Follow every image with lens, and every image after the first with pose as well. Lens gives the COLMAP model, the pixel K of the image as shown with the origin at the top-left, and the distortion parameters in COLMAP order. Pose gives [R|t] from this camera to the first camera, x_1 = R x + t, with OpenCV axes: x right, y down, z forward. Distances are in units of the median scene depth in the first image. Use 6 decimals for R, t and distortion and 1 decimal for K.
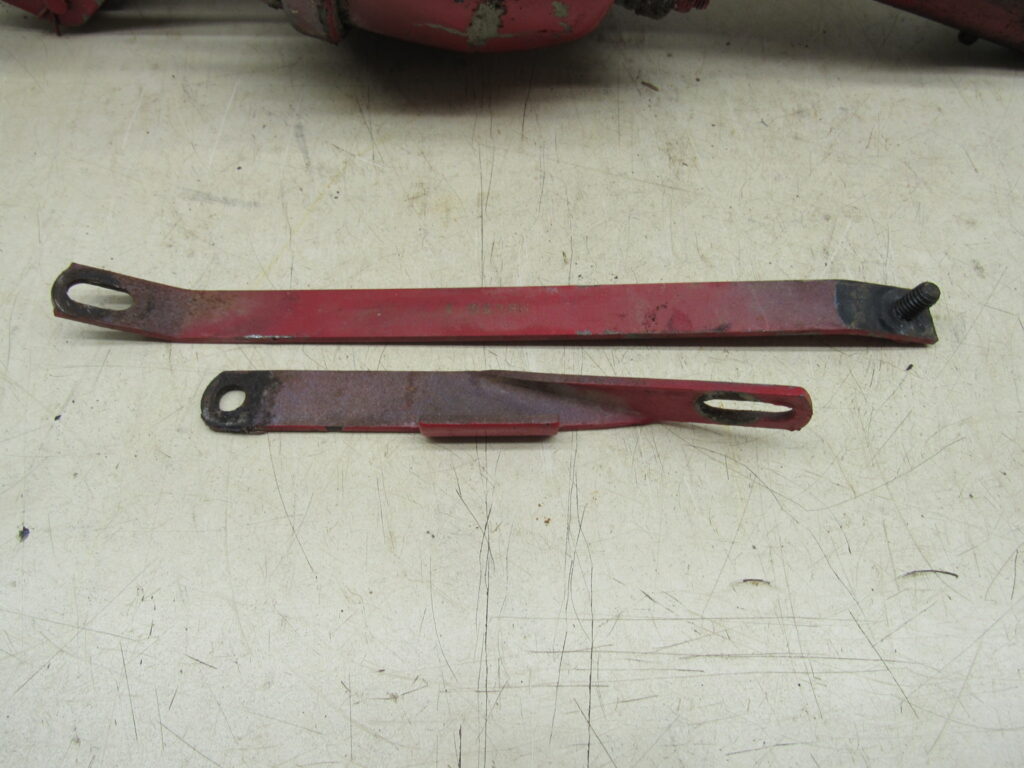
lens RADIAL K [[735.7, 0, 515.0], [0, 735.7, 377.6], [0, 0, 1]] dist [-0.021058, 0.002489]
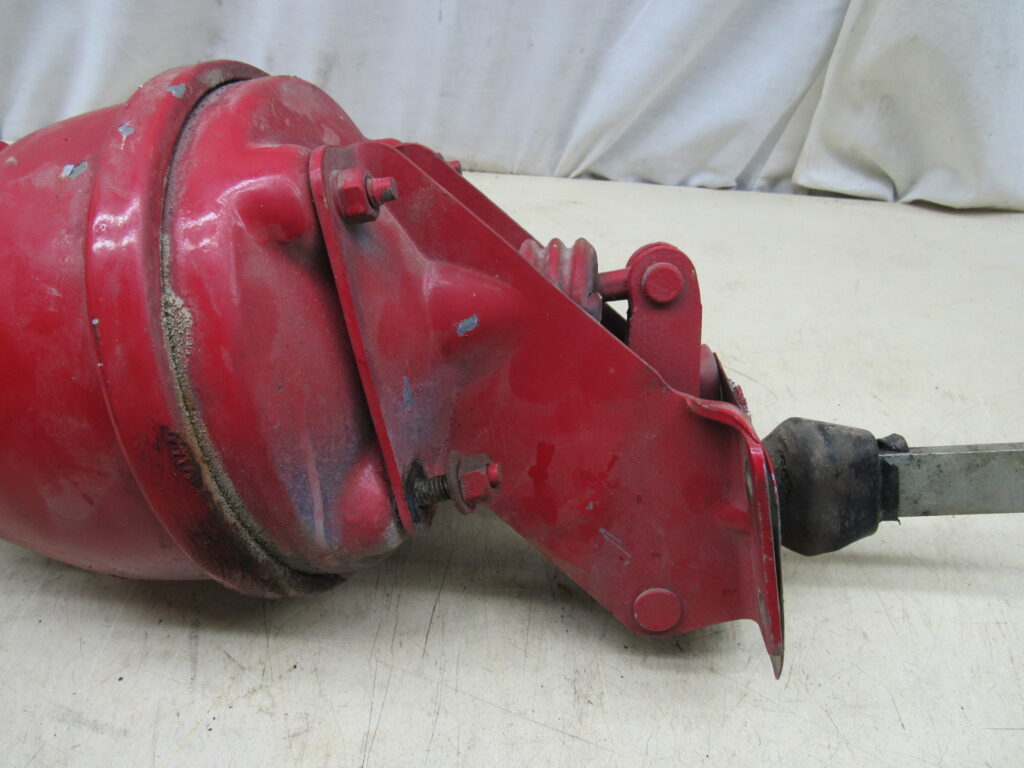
lens RADIAL K [[735.7, 0, 514.7], [0, 735.7, 386.0], [0, 0, 1]] dist [-0.021058, 0.002489]
pose [[0.998280, 0.056297, -0.016374, 0.127222], [-0.058627, 0.961497, -0.268489, -0.422355], [0.000628, 0.268987, 0.963144, -0.015023]]
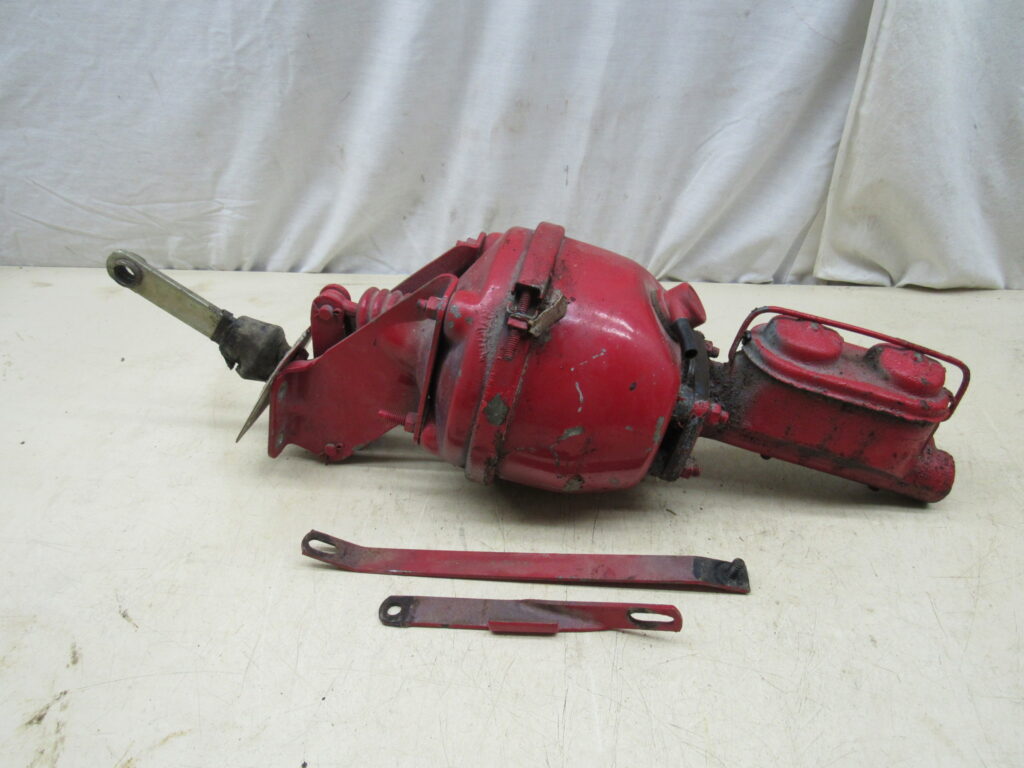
lens RADIAL K [[735.7, 0, 513.7], [0, 735.7, 386.3], [0, 0, 1]] dist [-0.021058, 0.002489]
pose [[0.992659, 0.021578, -0.119010, 0.024188], [-0.068088, 0.912932, -0.402392, 0.036764], [0.099965, 0.407541, 0.907699, -0.705442]]
